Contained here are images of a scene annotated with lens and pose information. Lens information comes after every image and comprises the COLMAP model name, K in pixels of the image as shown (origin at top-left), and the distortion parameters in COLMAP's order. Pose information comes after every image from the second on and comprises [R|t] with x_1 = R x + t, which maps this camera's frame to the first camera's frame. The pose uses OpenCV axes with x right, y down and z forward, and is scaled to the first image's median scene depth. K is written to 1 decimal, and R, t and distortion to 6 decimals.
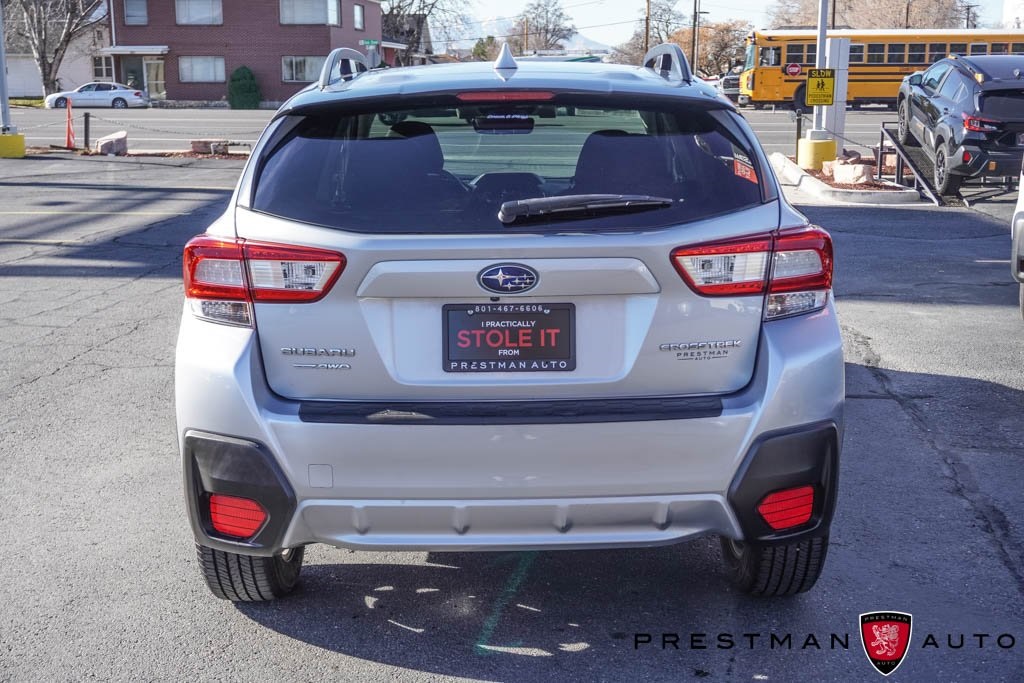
lens RADIAL K [[1236.4, 0, 512.0], [0, 1236.4, 341.5], [0, 0, 1]] dist [0.027438, 0.002733]
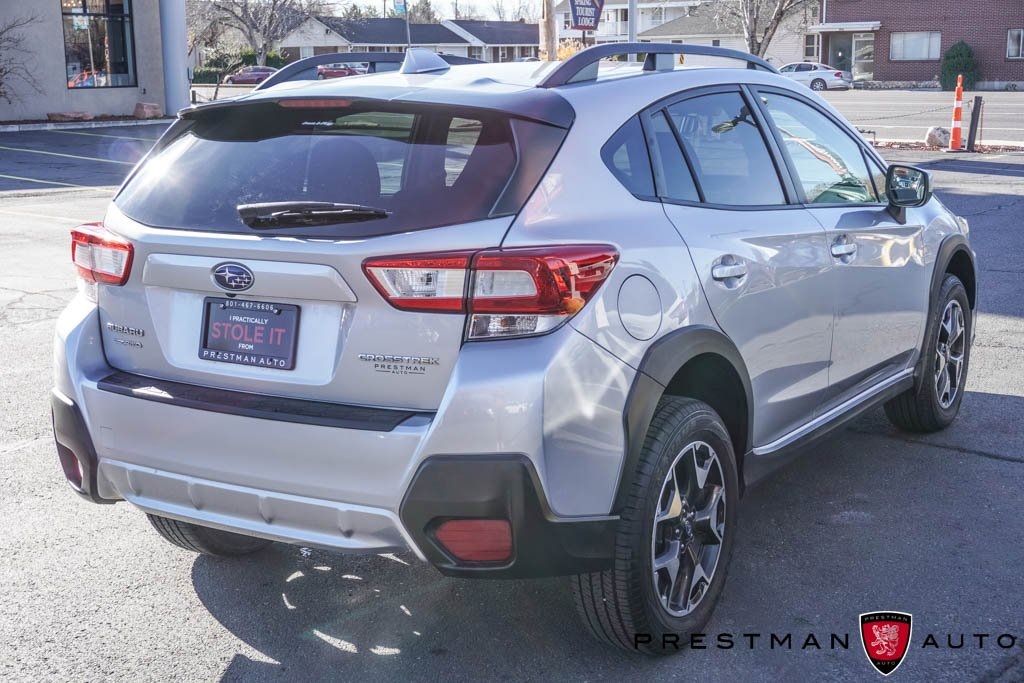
lens RADIAL K [[1364.5, 0, 511.9], [0, 1364.5, 353.7], [0, 0, 1]] dist [0.016077, -0.001551]
pose [[0.849192, 0.101562, -0.518226, 0.795322], [-0.098403, 0.994577, 0.033670, -0.046812], [0.518835, 0.022403, 0.854581, 0.116922]]
